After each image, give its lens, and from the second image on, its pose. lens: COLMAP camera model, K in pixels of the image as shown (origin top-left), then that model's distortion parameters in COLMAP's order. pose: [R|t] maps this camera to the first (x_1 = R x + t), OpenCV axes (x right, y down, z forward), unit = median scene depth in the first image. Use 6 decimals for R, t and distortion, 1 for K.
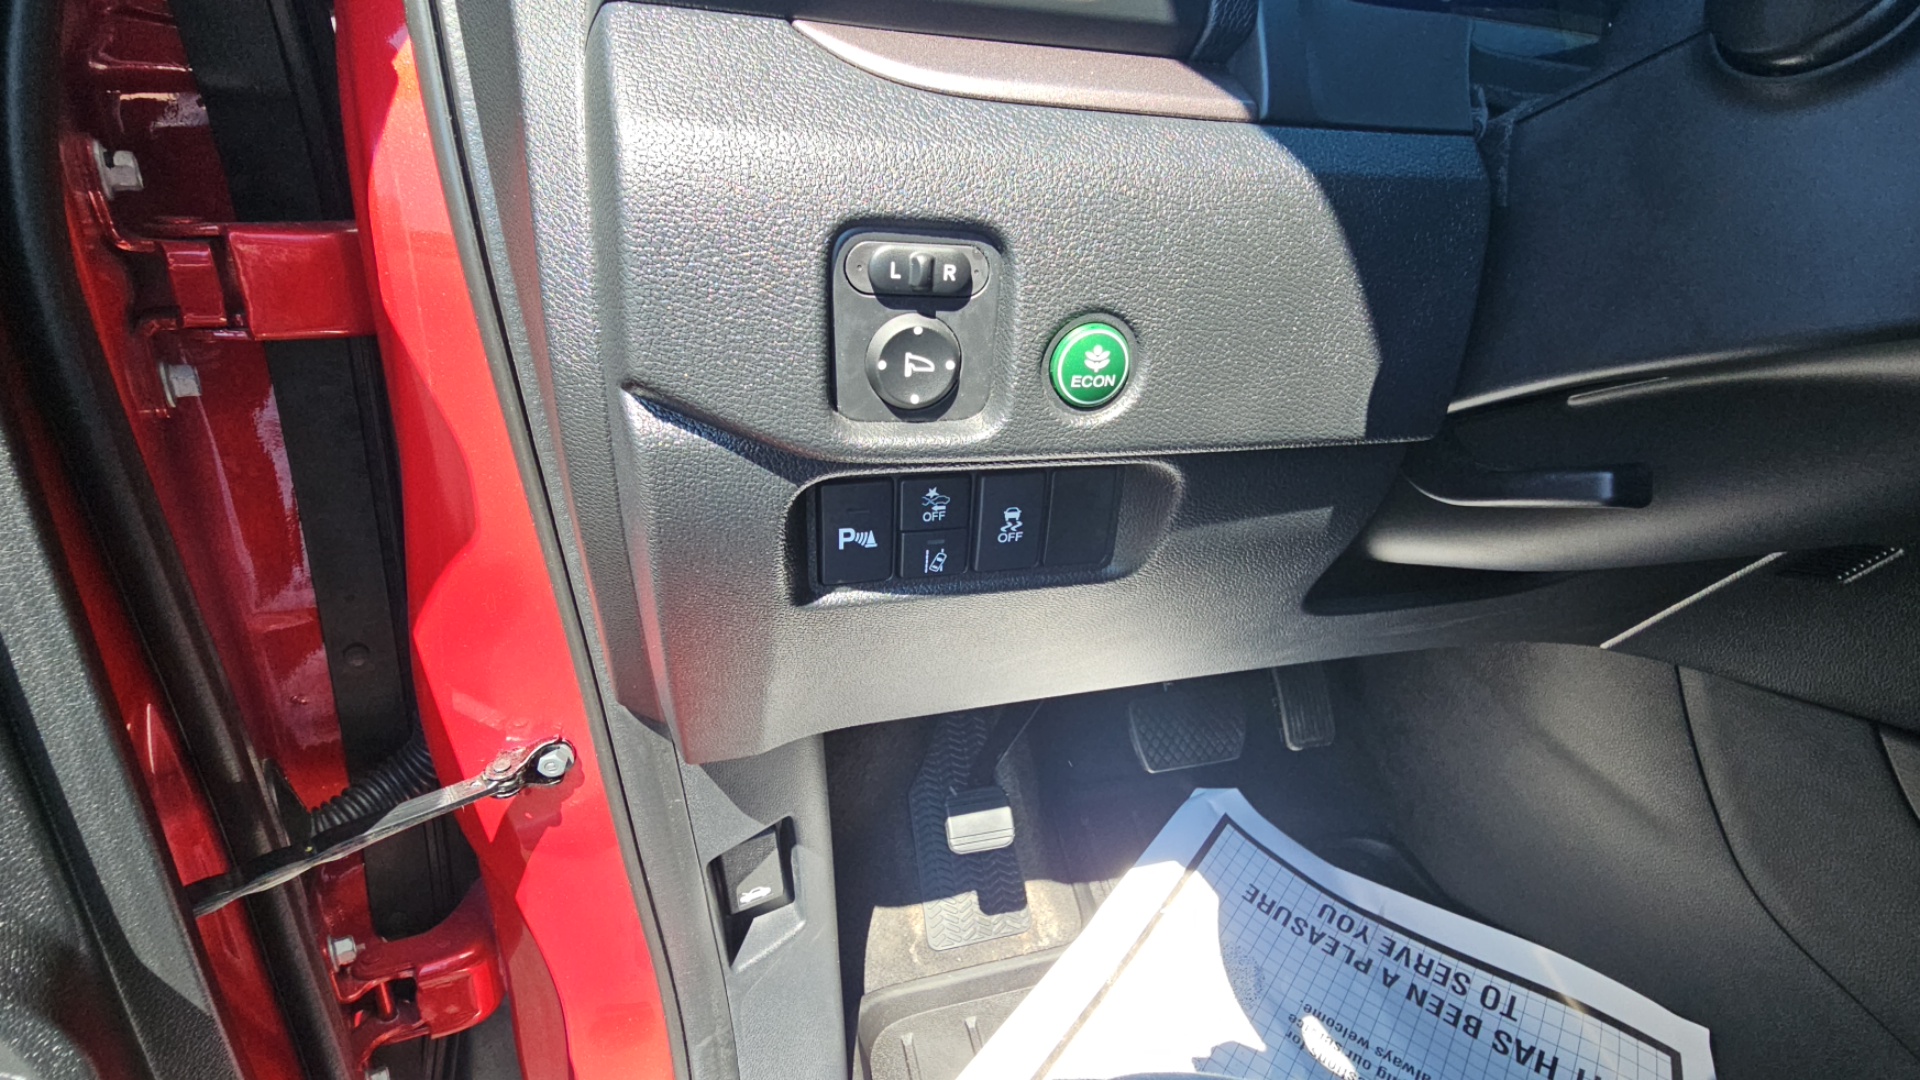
lens RADIAL K [[859.0, 0, 982.1], [0, 859.0, 550.5], [0, 0, 1]] dist [0.009930, -0.008442]
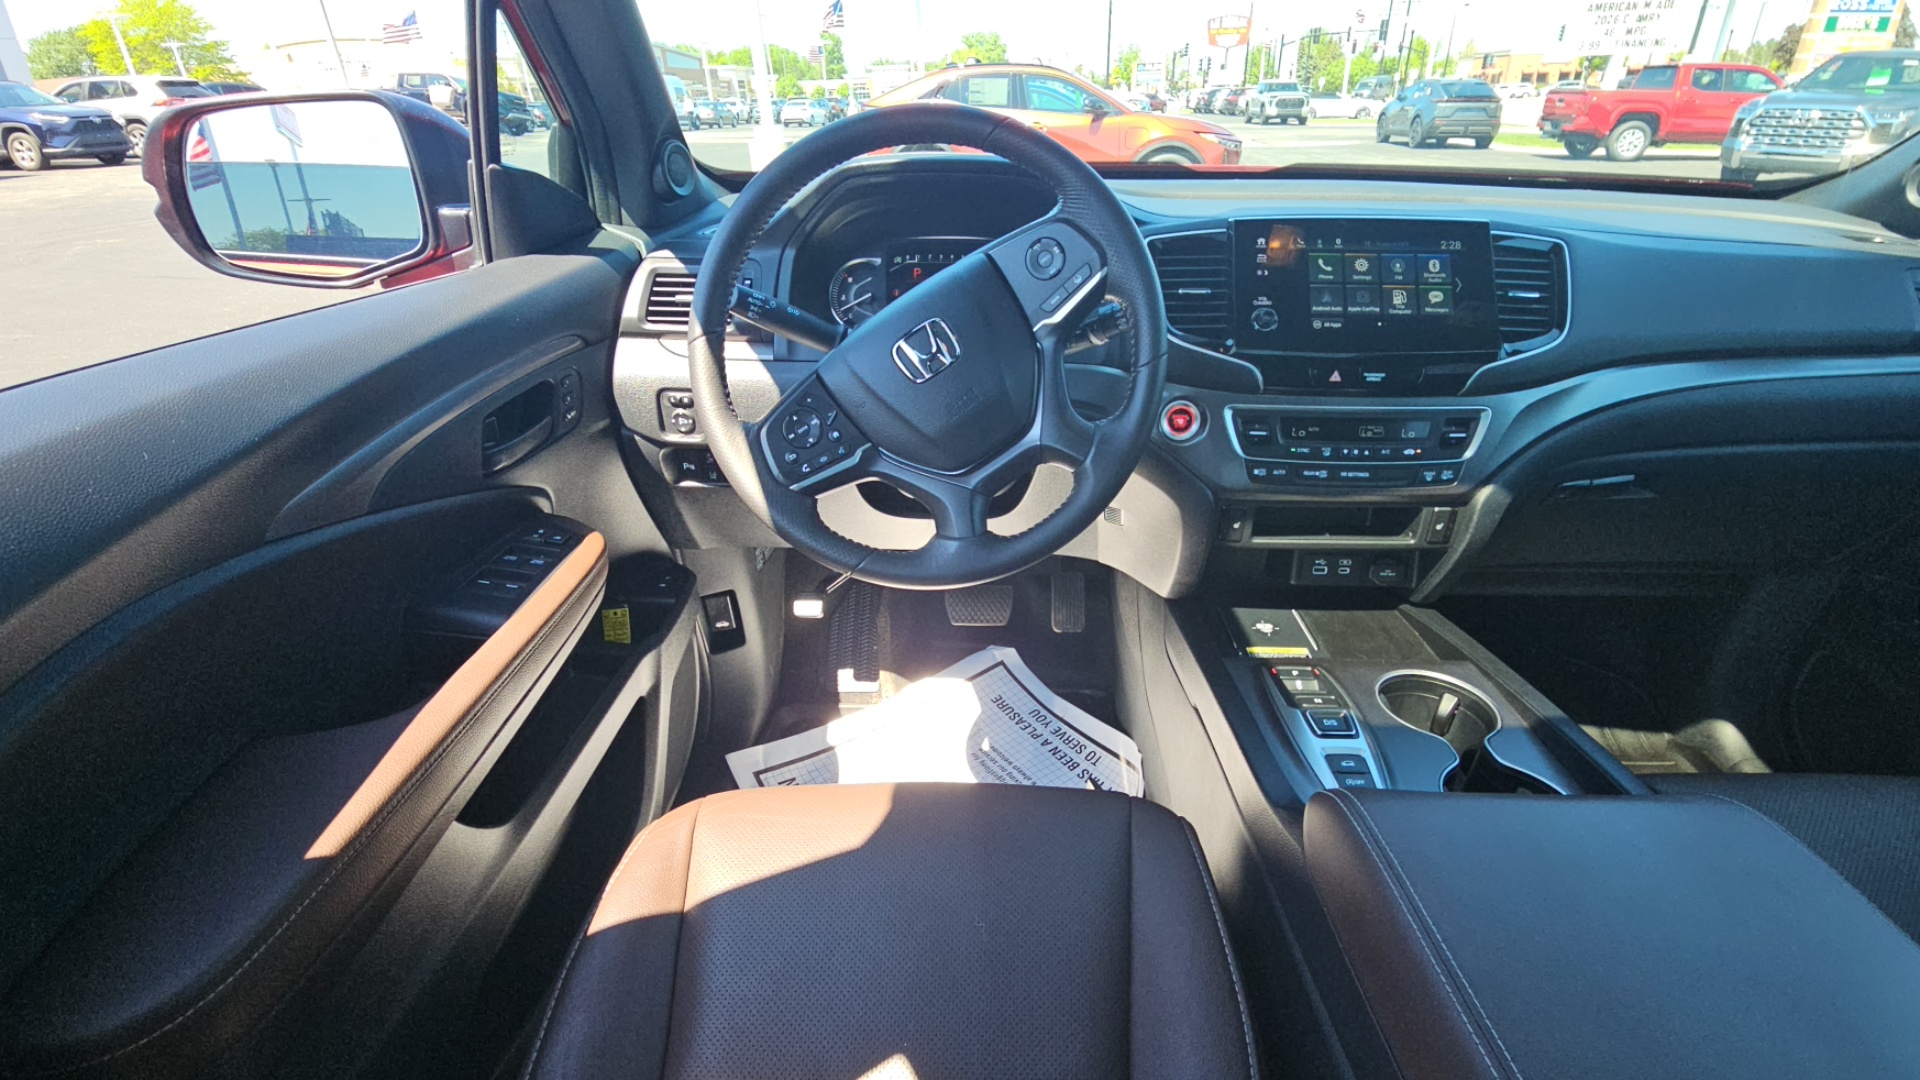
lens RADIAL K [[859.0, 0, 977.5], [0, 859.0, 545.1], [0, 0, 1]] dist [0.009930, -0.008442]
pose [[0.955070, 0.088165, -0.282962, 0.842215], [-0.087824, 0.996039, 0.013917, 0.064301], [0.283068, 0.011559, 0.959030, -0.854441]]
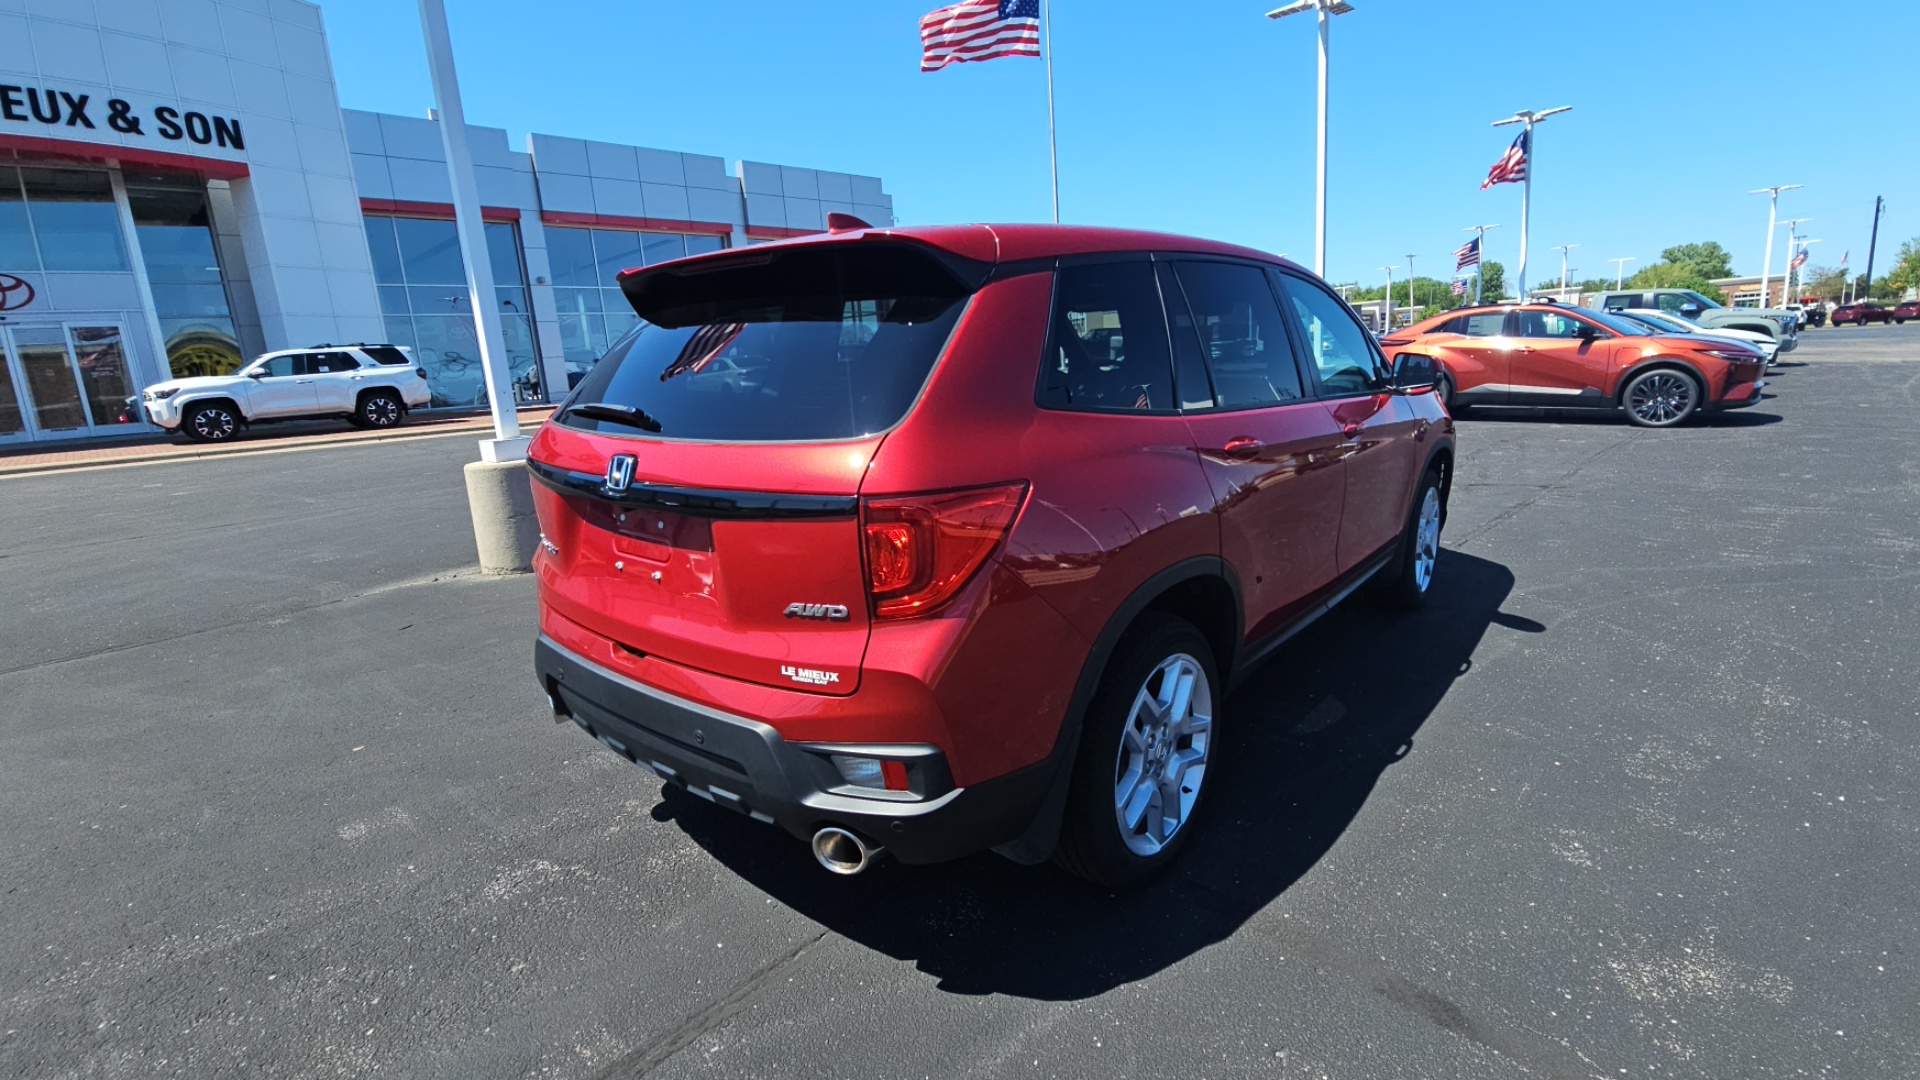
lens RADIAL K [[859.0, 0, 971.2], [0, 859.0, 539.2], [0, 0, 1]] dist [0.009930, -0.008442]
pose [[0.555787, 0.106523, -0.824472, 5.388245], [-0.309538, 0.946961, -0.086315, 1.749052], [0.771549, 0.303178, 0.559281, -4.001716]]
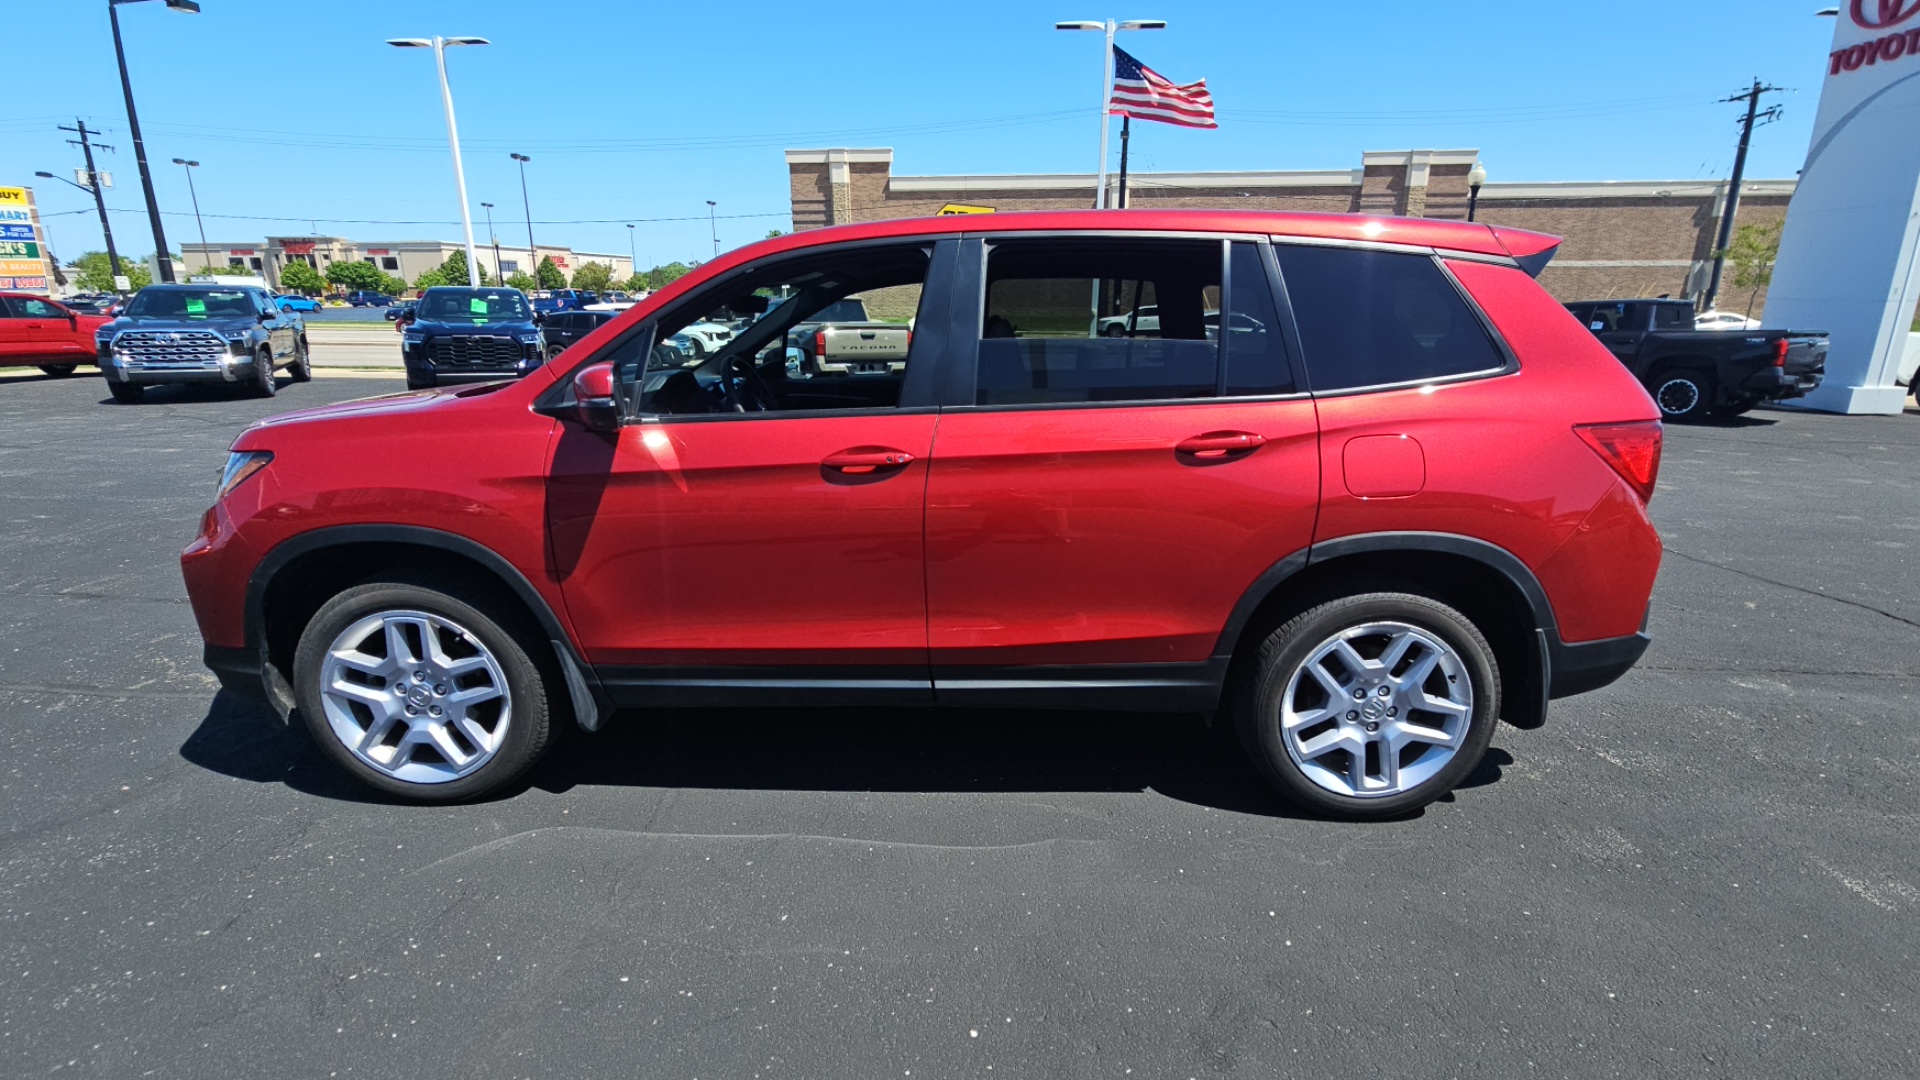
lens RADIAL K [[859.0, 0, 978.8], [0, 859.0, 551.3], [0, 0, 1]] dist [0.009930, -0.008442]
pose [[0.294232, -0.297900, 0.908121, -3.176909], [0.443709, 0.884153, 0.146275, 0.318524], [-0.846493, 0.359902, 0.392327, -2.184528]]
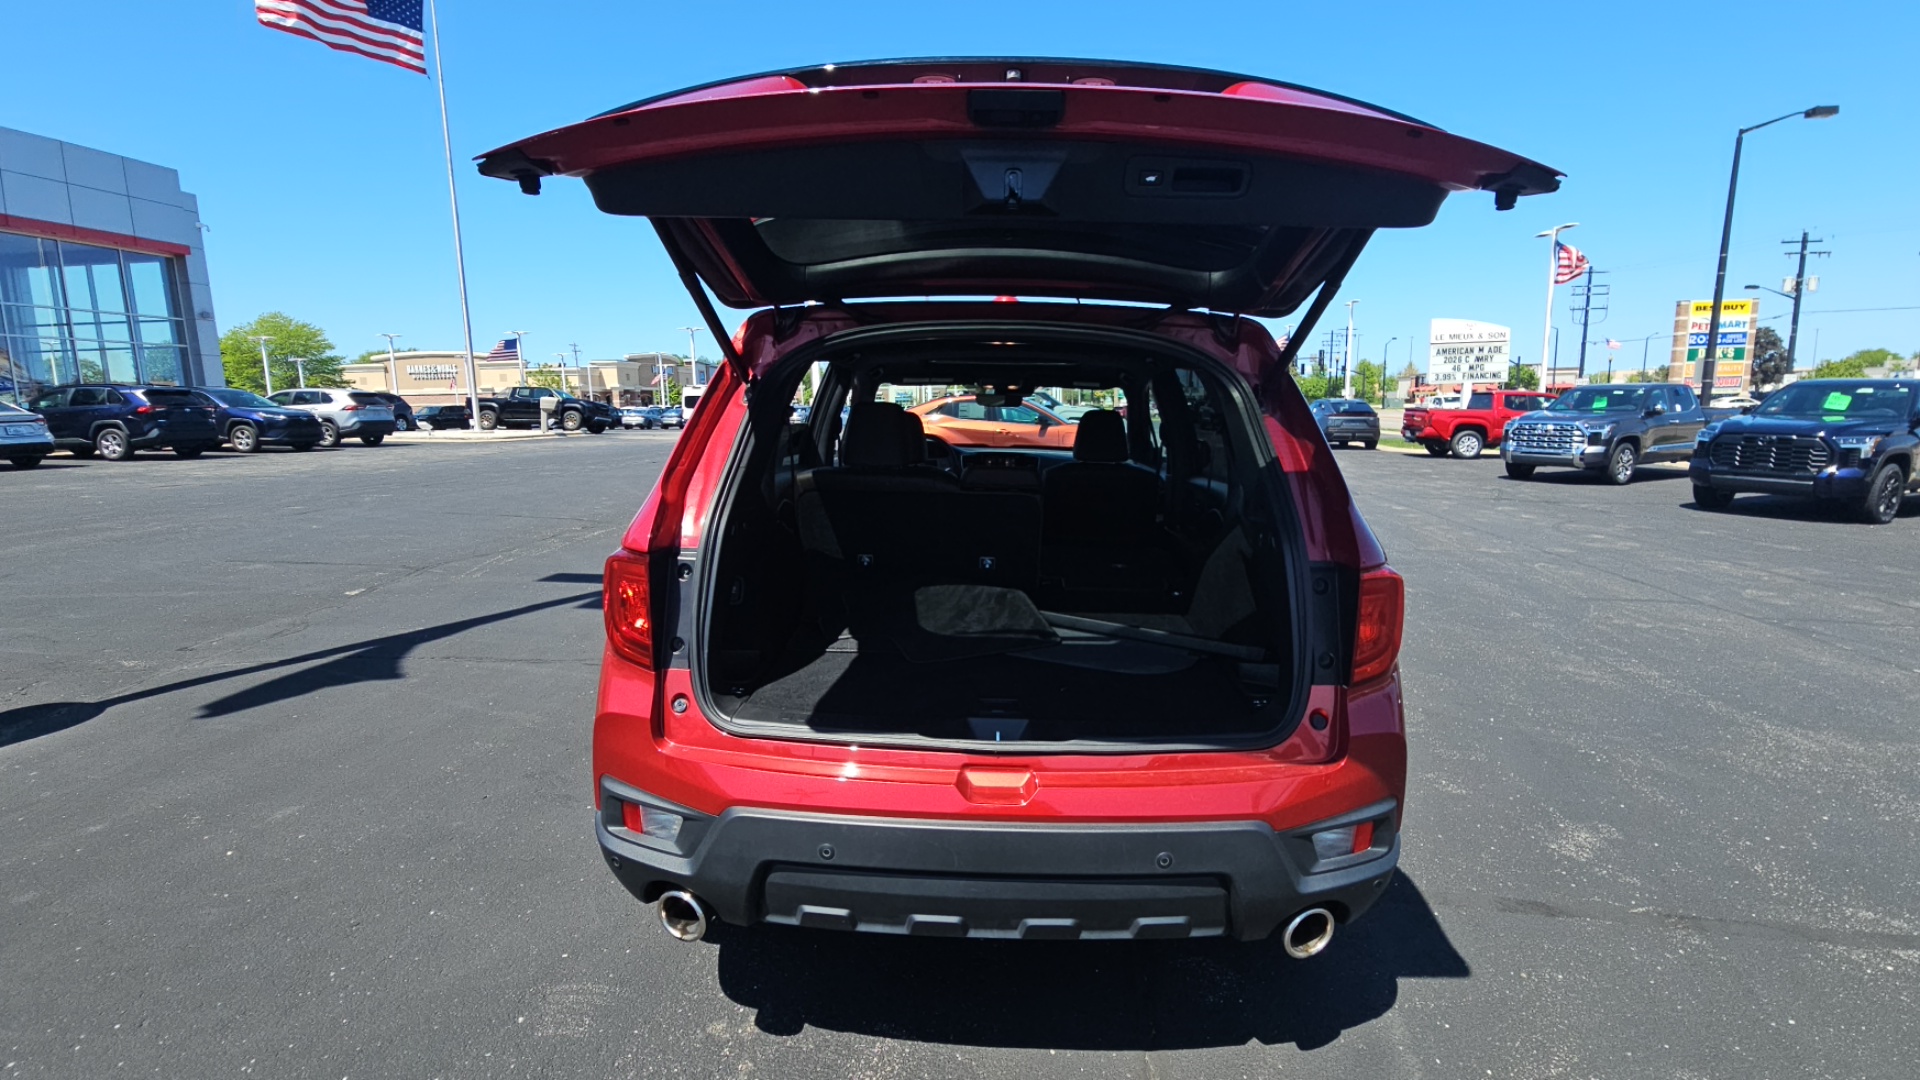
lens RADIAL K [[859.0, 0, 972.5], [0, 859.0, 550.4], [0, 0, 1]] dist [0.009930, -0.008442]
pose [[0.953036, 0.006555, -0.302786, 2.860604], [-0.099014, 0.951570, -0.291050, 2.321071], [0.286215, 0.307361, 0.907530, -5.561047]]
